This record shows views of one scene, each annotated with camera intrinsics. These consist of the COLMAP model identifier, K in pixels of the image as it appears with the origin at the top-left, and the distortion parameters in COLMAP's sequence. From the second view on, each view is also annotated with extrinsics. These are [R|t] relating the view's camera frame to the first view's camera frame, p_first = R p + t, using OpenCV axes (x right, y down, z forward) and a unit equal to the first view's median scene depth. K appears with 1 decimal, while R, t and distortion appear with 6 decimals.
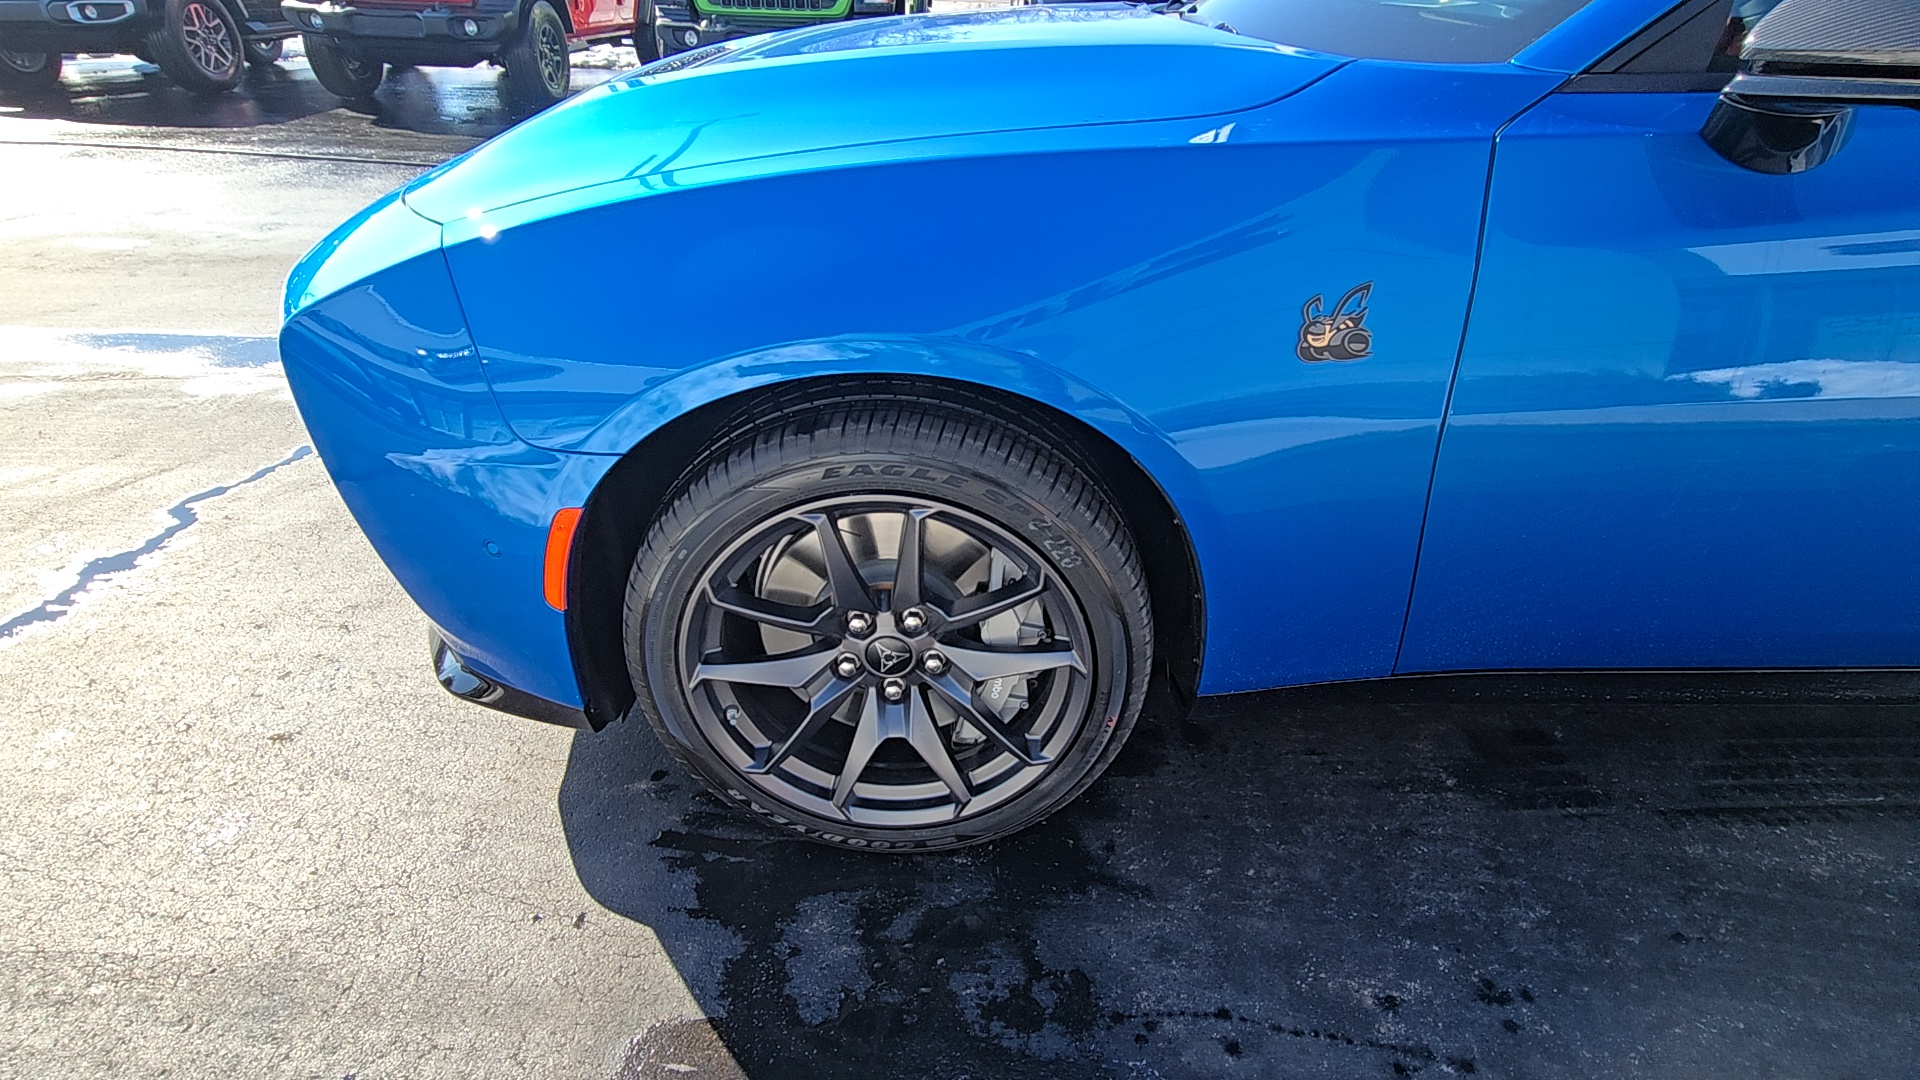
lens RADIAL K [[969.7, 0, 950.2], [0, 969.7, 545.3], [0, 0, 1]] dist [0.002310, -0.003183]
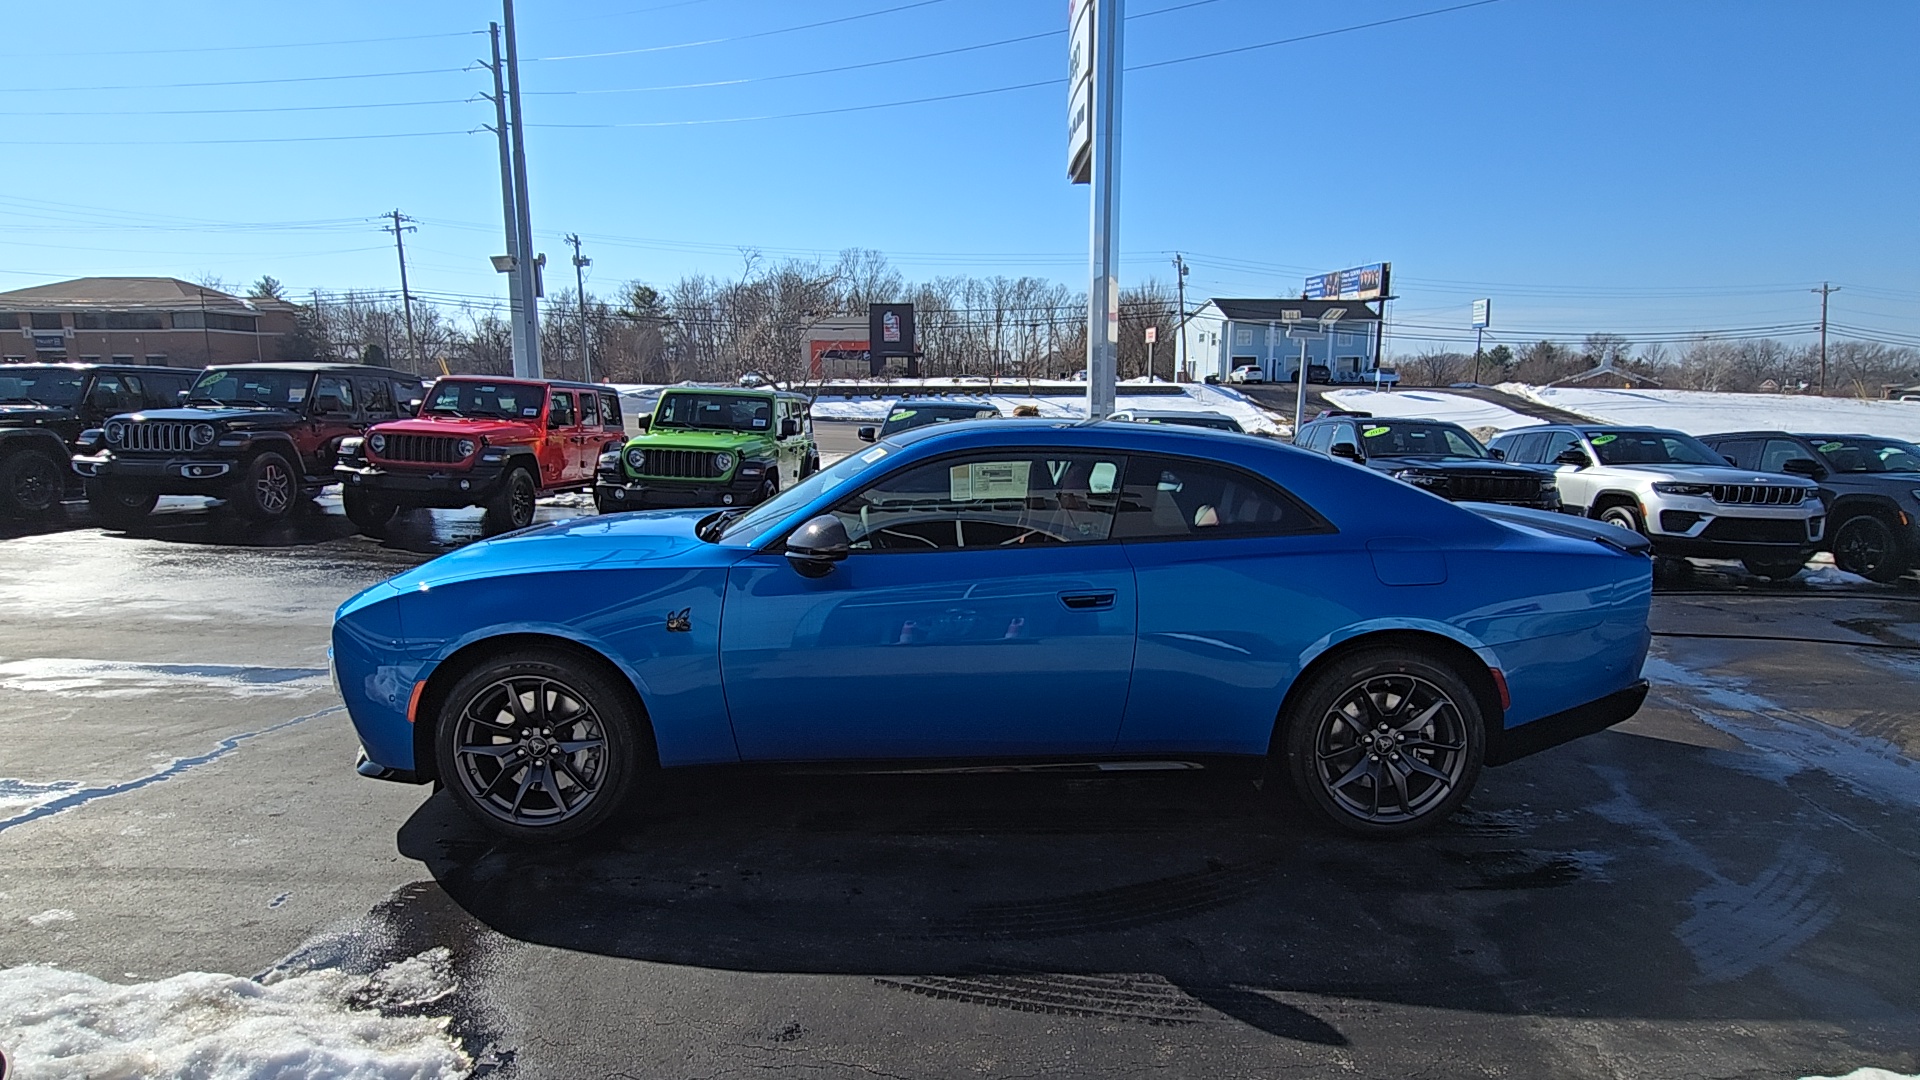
lens RADIAL K [[969.7, 0, 950.2], [0, 969.7, 545.3], [0, 0, 1]] dist [0.002310, -0.003183]
pose [[0.999351, 0.013135, 0.033550, 0.320583], [0.001355, 0.916821, -0.399296, 0.222271], [-0.036004, 0.399082, 0.916208, -0.555389]]
